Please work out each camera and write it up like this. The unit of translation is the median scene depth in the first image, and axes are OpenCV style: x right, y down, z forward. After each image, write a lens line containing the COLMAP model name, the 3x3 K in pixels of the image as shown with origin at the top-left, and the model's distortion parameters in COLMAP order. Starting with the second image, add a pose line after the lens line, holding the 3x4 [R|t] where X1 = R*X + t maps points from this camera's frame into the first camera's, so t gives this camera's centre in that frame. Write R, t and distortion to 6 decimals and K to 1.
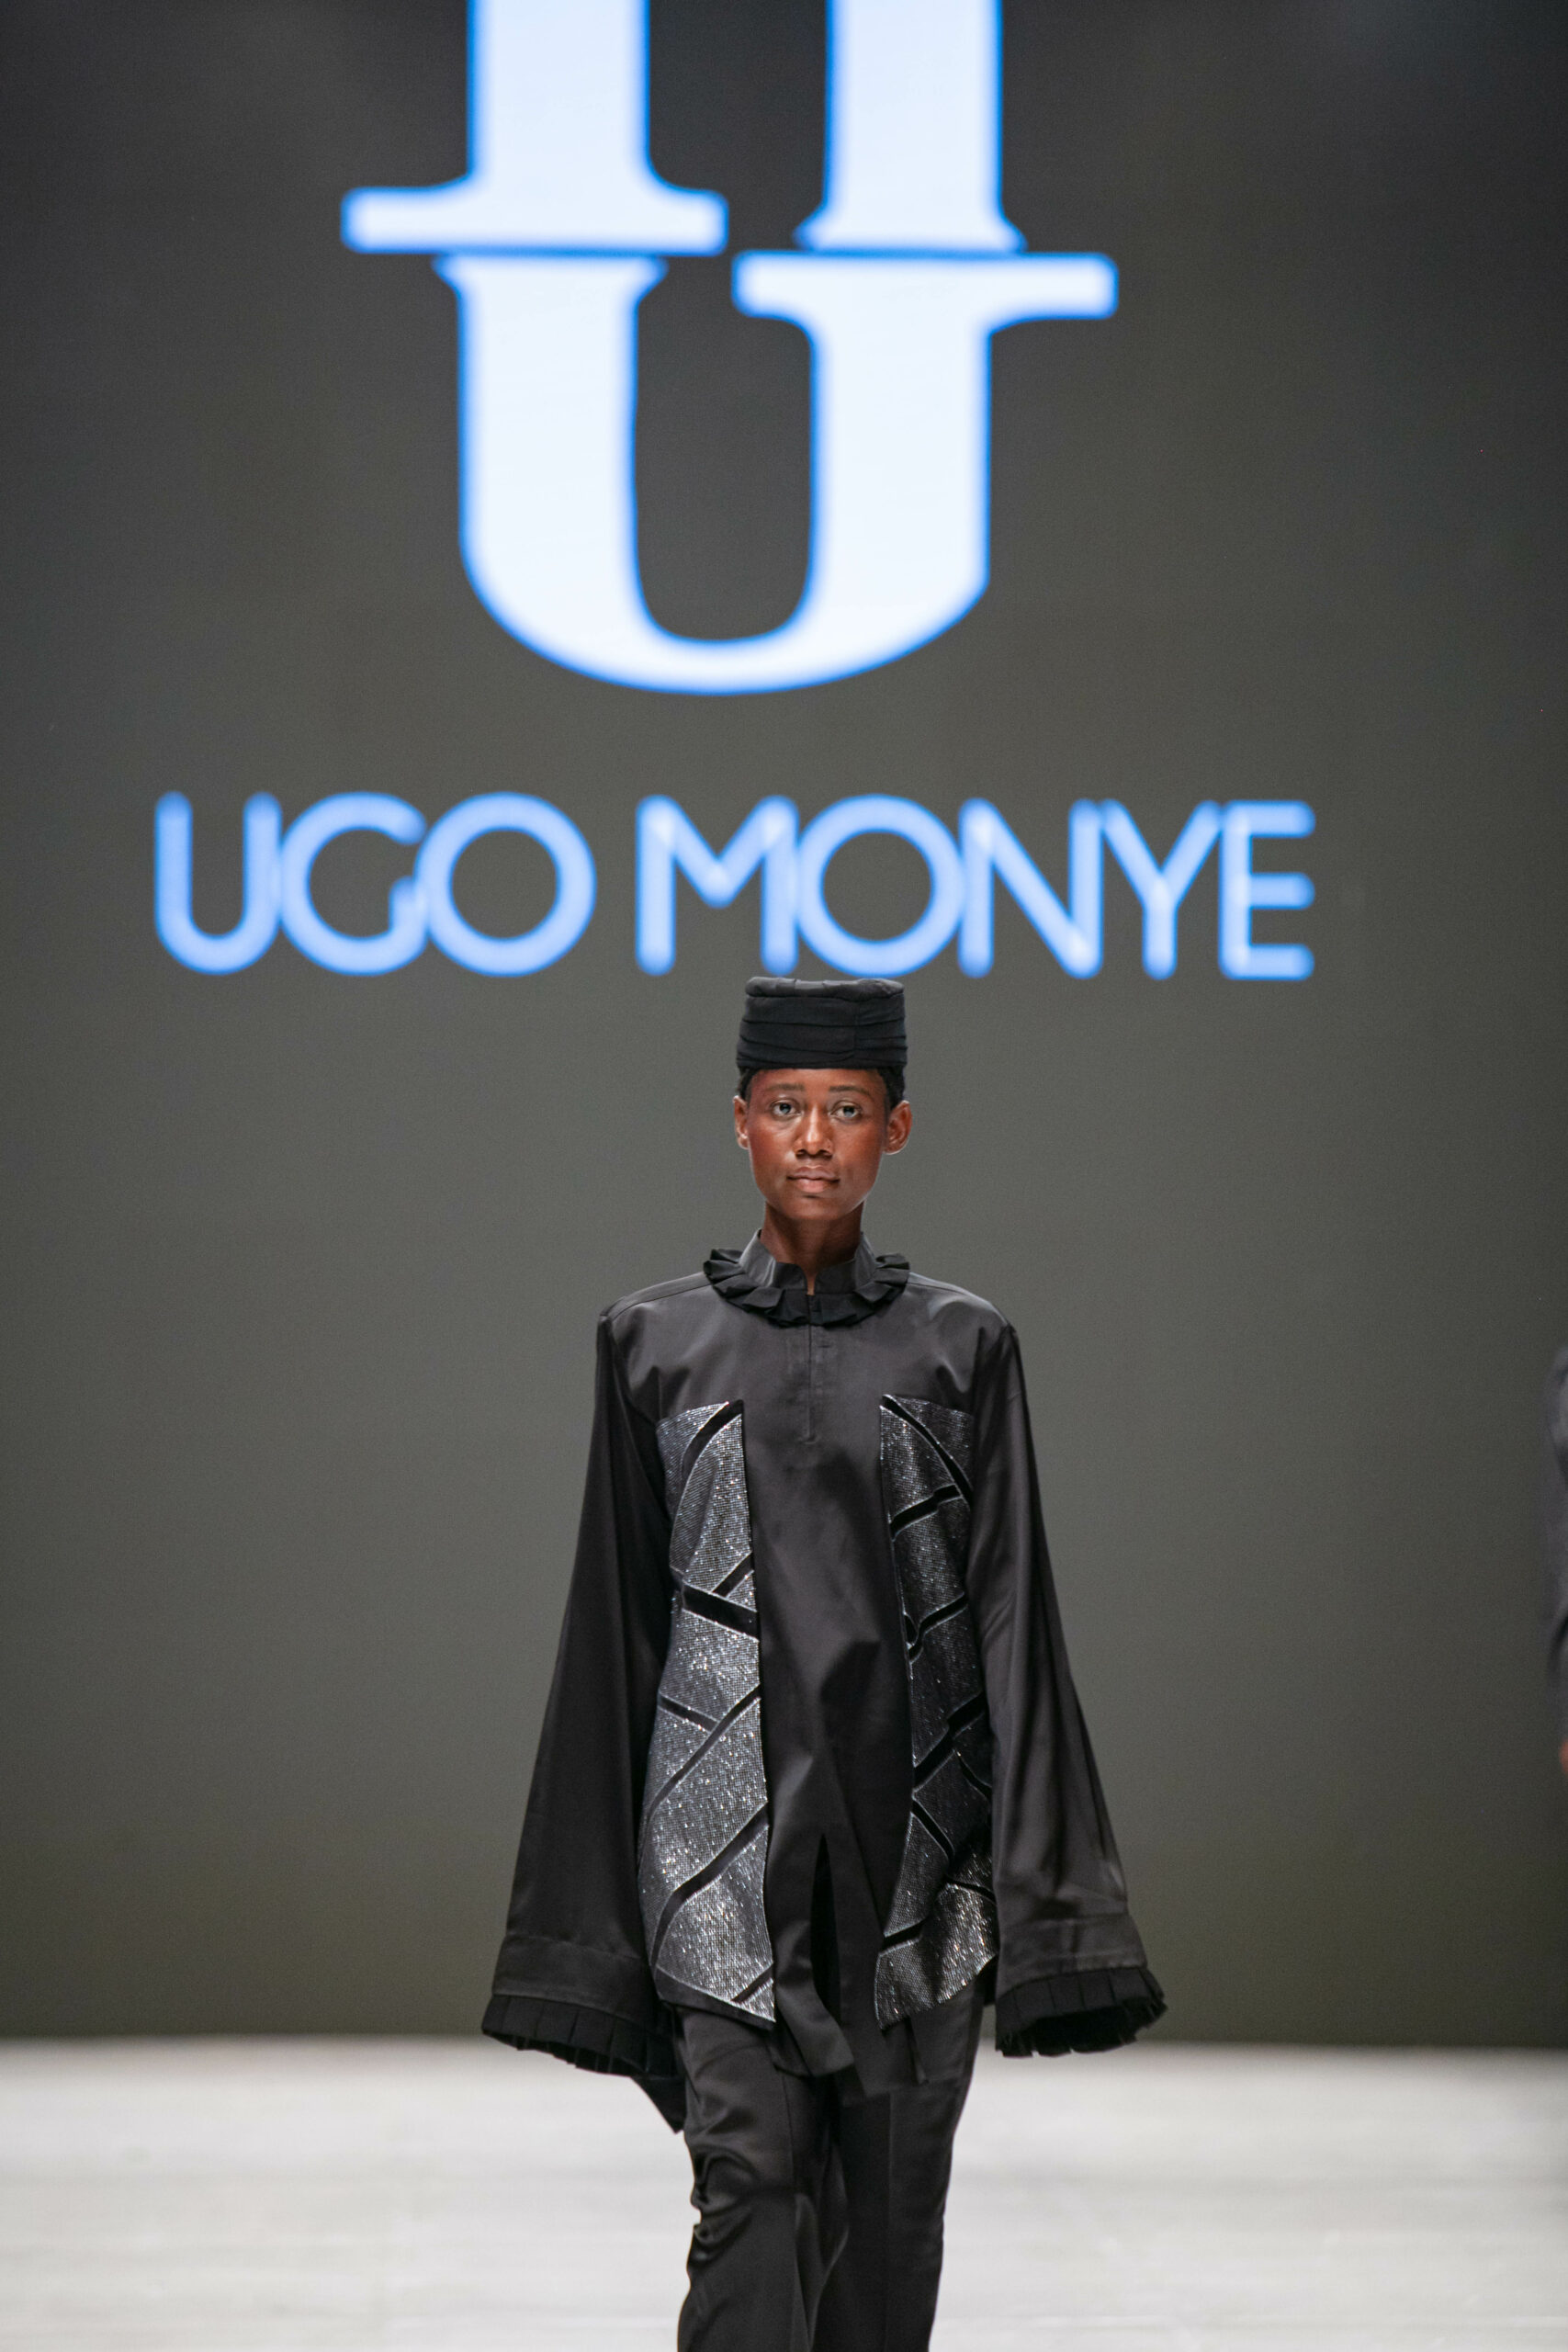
lens RADIAL K [[16408.9, 0, 795.5], [0, 16408.9, 1188.3], [0, 0, 1]] dist [2.427655, 0.000000]
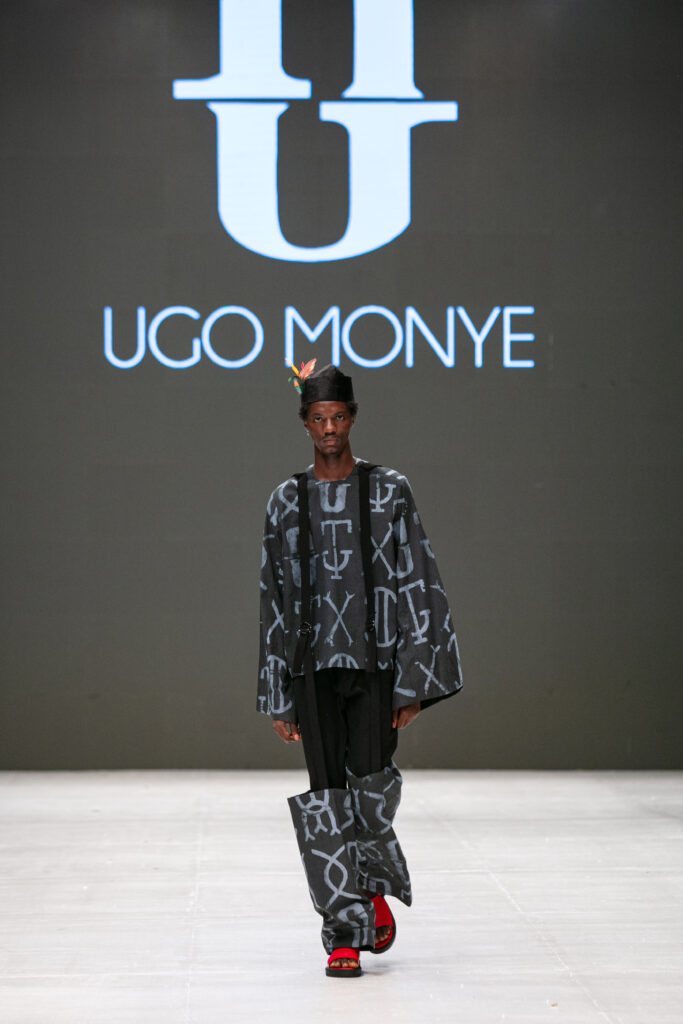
lens RADIAL K [[4172.3, 0, 306.5], [0, 4172.3, 505.3], [0, 0, 1]] dist [0.013394, 0.000000]
pose [[0.999921, -0.009500, -0.008188, -0.000416], [0.009351, 0.999794, -0.017999, 0.021061], [0.008357, 0.017921, 0.999804, 0.325133]]
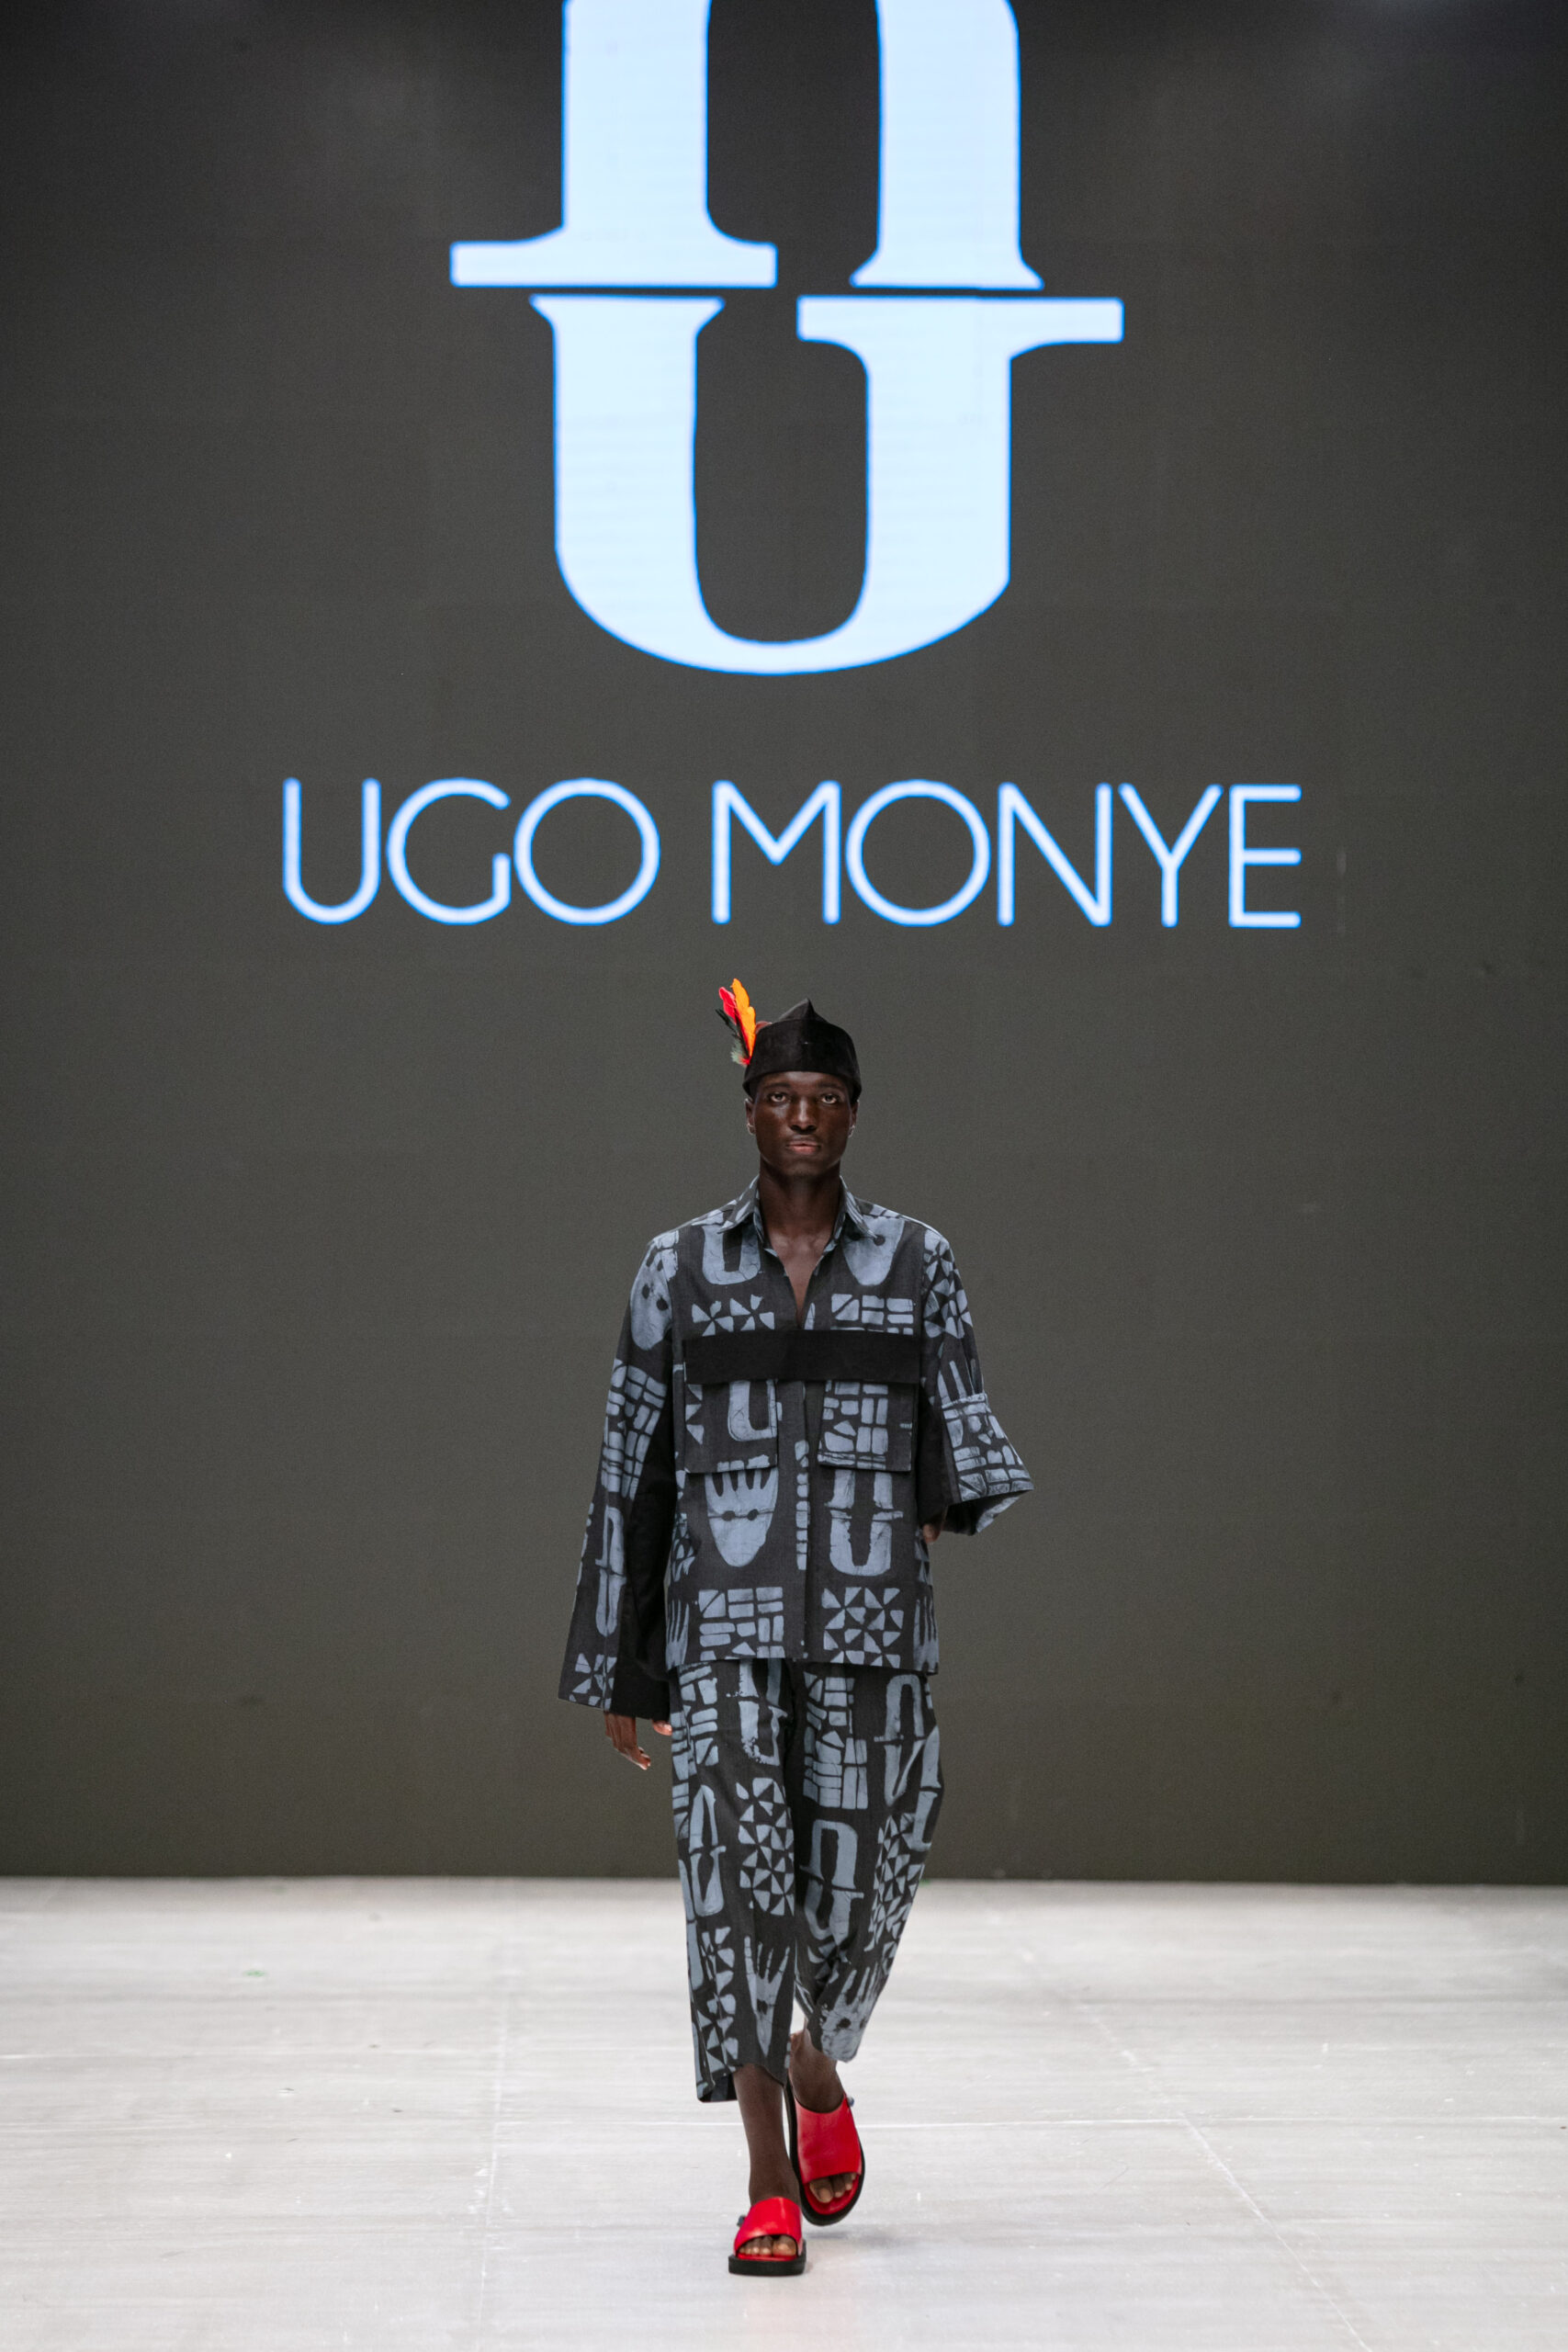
lens RADIAL K [[9934.8, 0, 775.0], [0, 9934.8, 1172.7], [0, 0, 1]] dist [0.063833, 0.000000]
pose [[0.999973, -0.003144, -0.006669, -0.000341], [0.002973, 0.999670, -0.025532, 0.020865], [0.006747, 0.025512, 0.999652, 0.321854]]
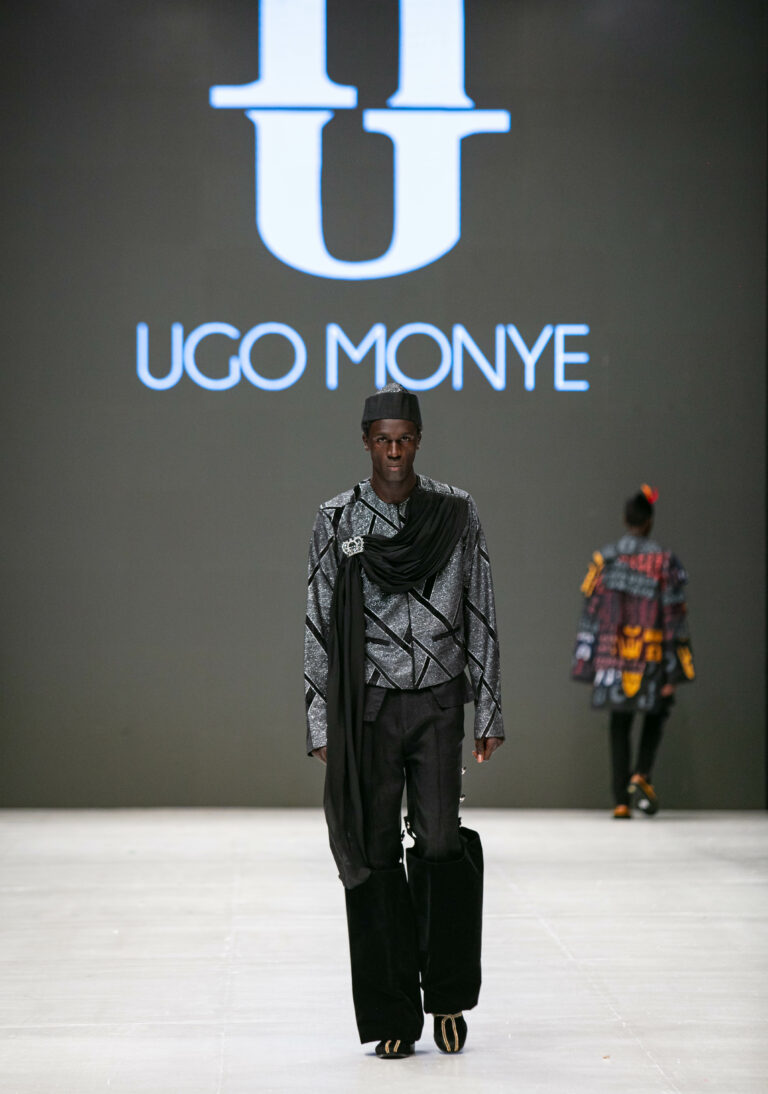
lens RADIAL K [[5107.1, 0, 387.1], [0, 5107.1, 539.0], [0, 0, 1]] dist [0.478464, 0.000000]
pose [[0.999985, -0.005373, -0.000653, 0.000423], [0.005371, 0.999978, -0.003809, 0.012938], [0.000673, 0.003805, 0.999993, 0.207956]]
